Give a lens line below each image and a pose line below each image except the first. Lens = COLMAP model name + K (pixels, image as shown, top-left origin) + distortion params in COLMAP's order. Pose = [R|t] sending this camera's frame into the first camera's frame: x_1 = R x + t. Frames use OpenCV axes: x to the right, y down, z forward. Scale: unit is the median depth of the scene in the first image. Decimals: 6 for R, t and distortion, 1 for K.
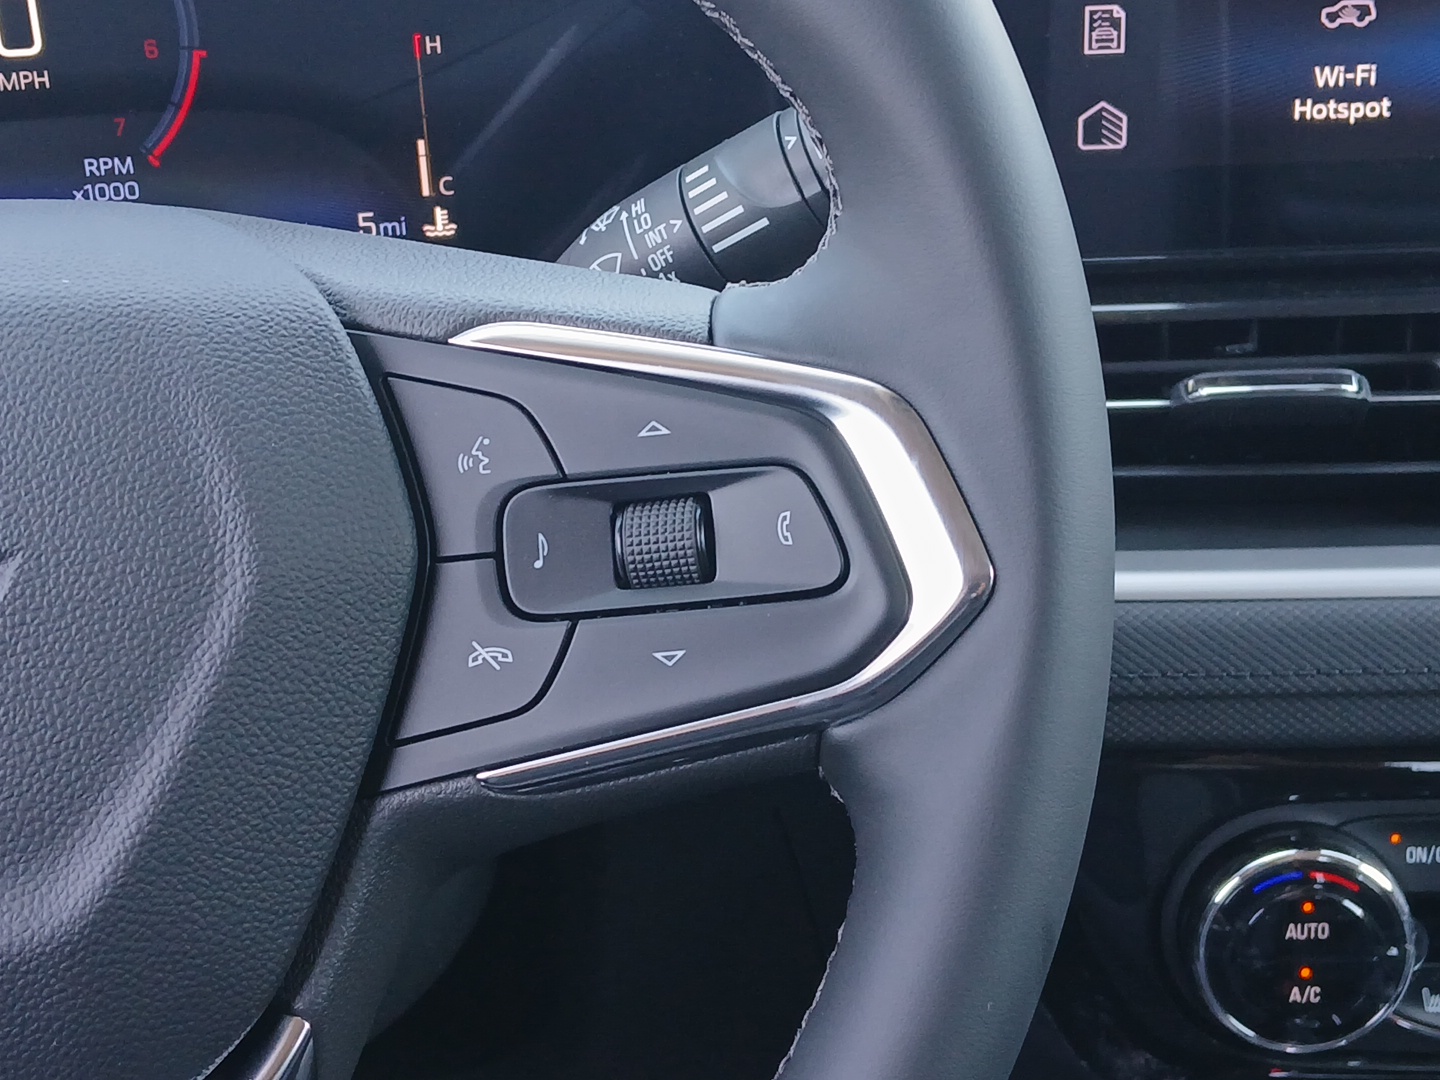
lens RADIAL K [[2391.7, 0, 720.0], [0, 2391.7, 540.0], [0, 0, 1]] dist [0.125283, -0.218084]
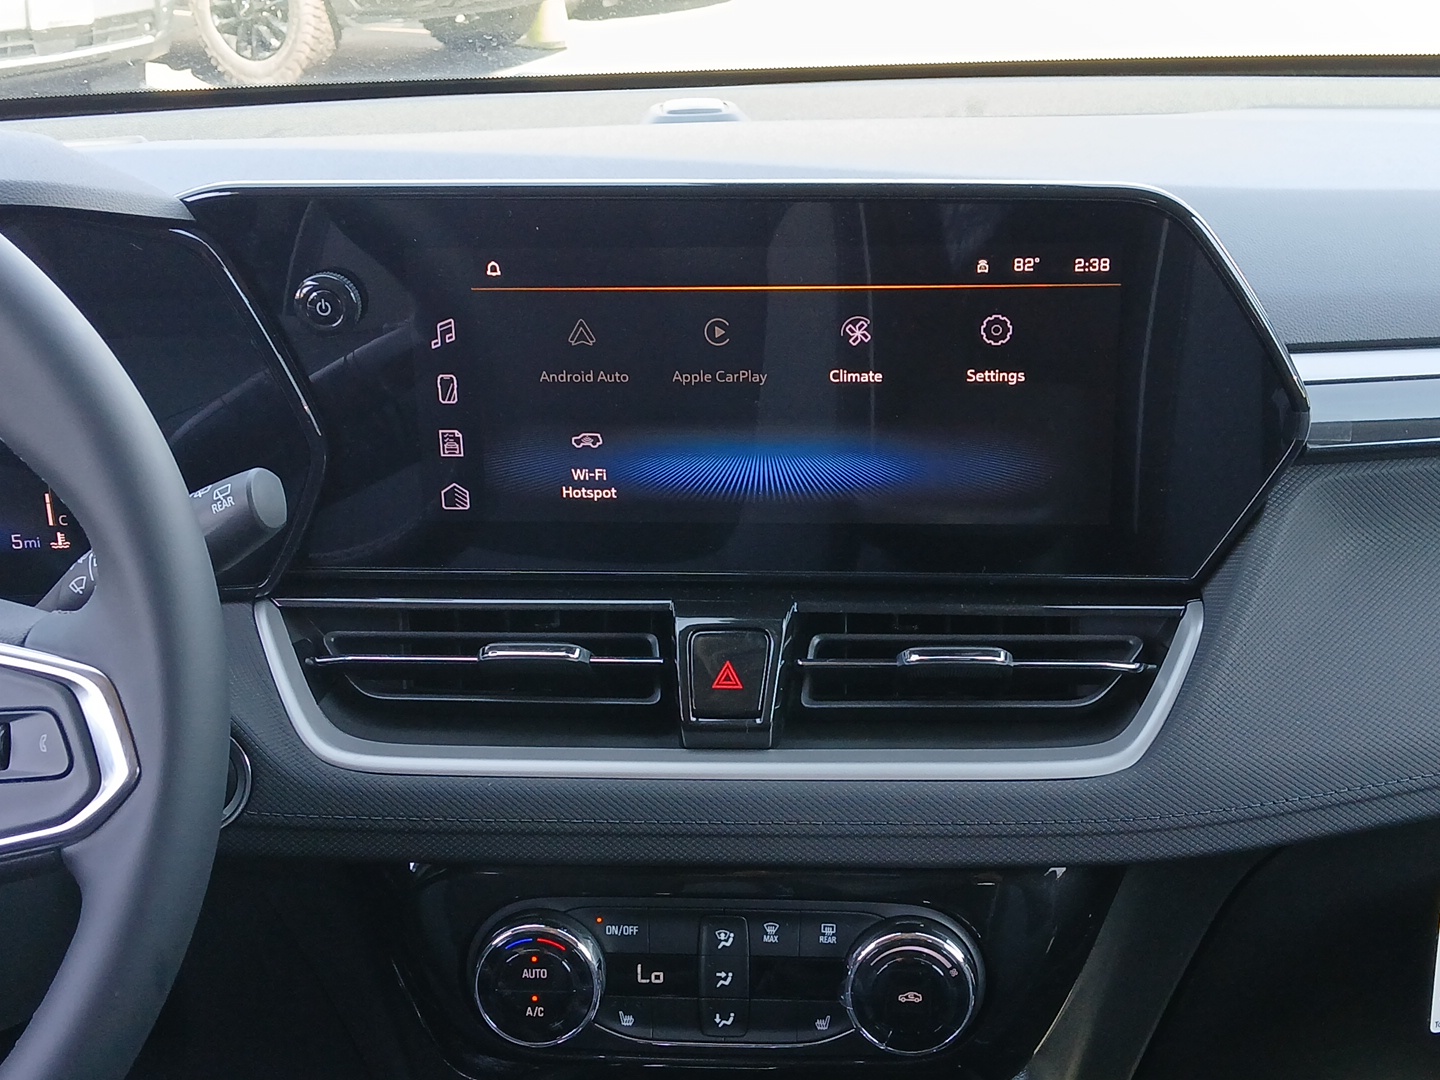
lens RADIAL K [[1911.5, 0, 724.7], [0, 1911.5, 548.0], [0, 0, 1]] dist [0.111570, -0.041954]
pose [[0.999211, 0.031586, -0.024087, 0.399597], [-0.033299, 0.996672, -0.074406, -0.040938], [0.021657, 0.075149, 0.996937, -0.375042]]
